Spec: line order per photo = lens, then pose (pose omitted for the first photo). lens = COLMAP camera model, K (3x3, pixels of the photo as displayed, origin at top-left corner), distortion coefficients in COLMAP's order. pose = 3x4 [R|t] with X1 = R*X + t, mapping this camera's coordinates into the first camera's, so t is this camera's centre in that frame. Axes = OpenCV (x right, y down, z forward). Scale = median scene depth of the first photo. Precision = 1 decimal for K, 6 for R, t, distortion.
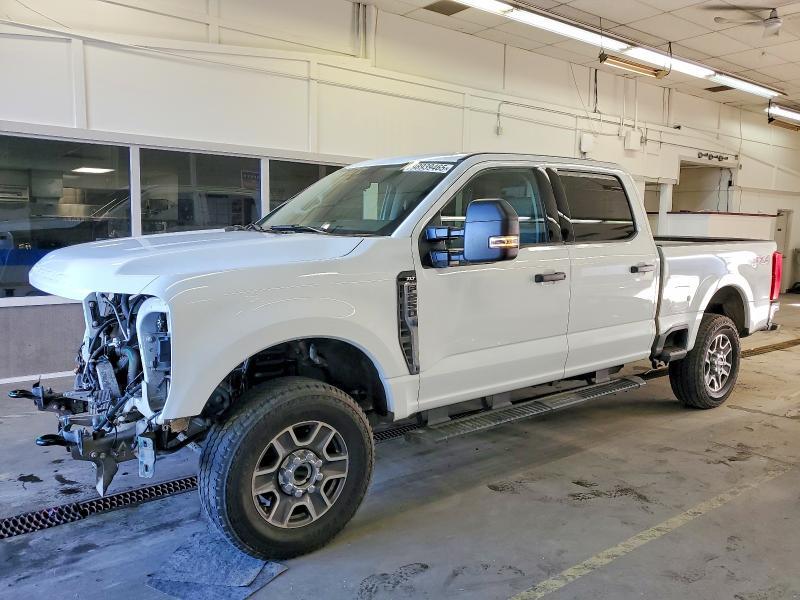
lens RADIAL K [[644.6, 0, 398.6], [0, 644.6, 299.0], [0, 0, 1]] dist [0.025964, -0.010630]
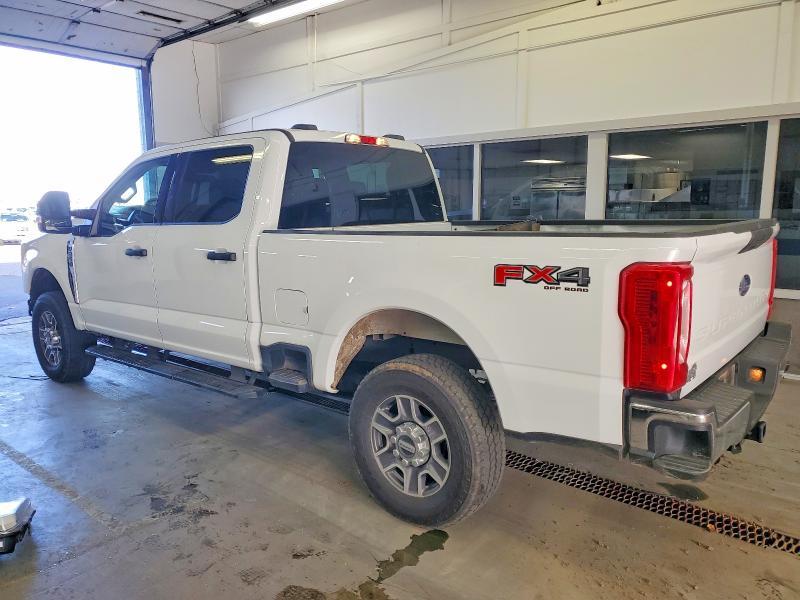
lens RADIAL K [[644.6, 0, 398.7], [0, 644.6, 301.1], [0, 0, 1]] dist [0.025964, -0.010630]
pose [[0.173619, 0.127914, -0.976470, 0.867692], [-0.101343, 0.988586, 0.111482, -0.073934], [0.979585, 0.079603, 0.184601, 0.745799]]
